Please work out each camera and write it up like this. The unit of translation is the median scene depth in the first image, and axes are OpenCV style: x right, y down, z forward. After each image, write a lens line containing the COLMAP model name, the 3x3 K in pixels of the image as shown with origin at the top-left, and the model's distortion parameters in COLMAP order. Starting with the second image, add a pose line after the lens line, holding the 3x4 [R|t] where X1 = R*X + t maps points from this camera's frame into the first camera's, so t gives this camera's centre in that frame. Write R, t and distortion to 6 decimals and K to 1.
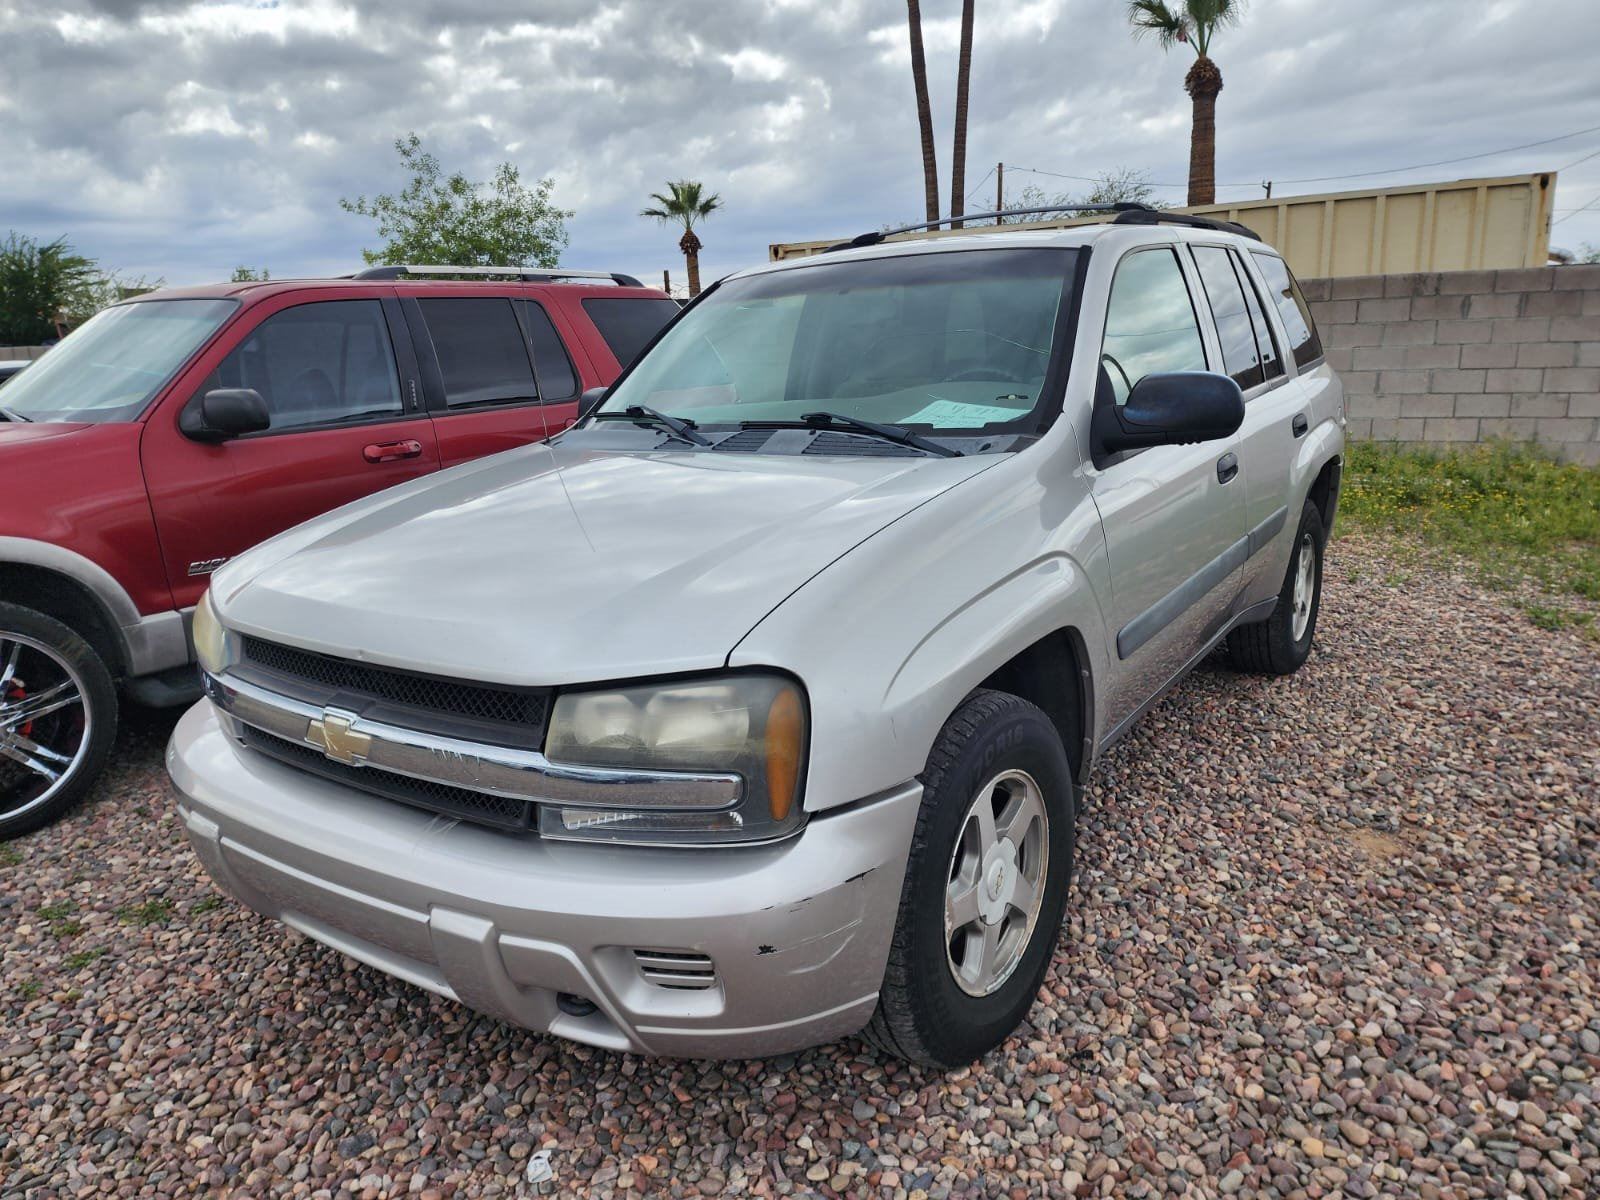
lens RADIAL K [[1155.5, 0, 800.0], [0, 1155.5, 600.0], [0, 0, 1]] dist [0.083834, 0.000421]
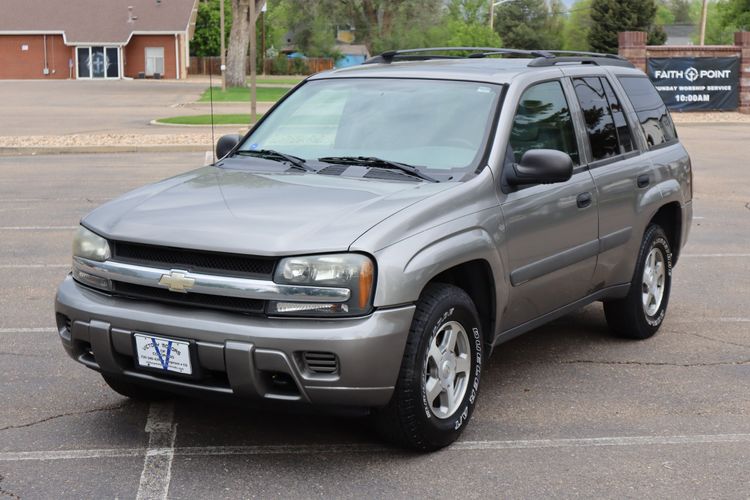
lens RADIAL K [[1340.3, 0, 375.0], [0, 1340.3, 250.0], [0, 0, 1]] dist [-0.002668, -0.043014]
pose [[0.995794, 0.053400, 0.074451, -0.197076], [-0.047350, 0.995607, -0.080782, 0.258396], [-0.078438, 0.076917, 0.993947, -1.823134]]
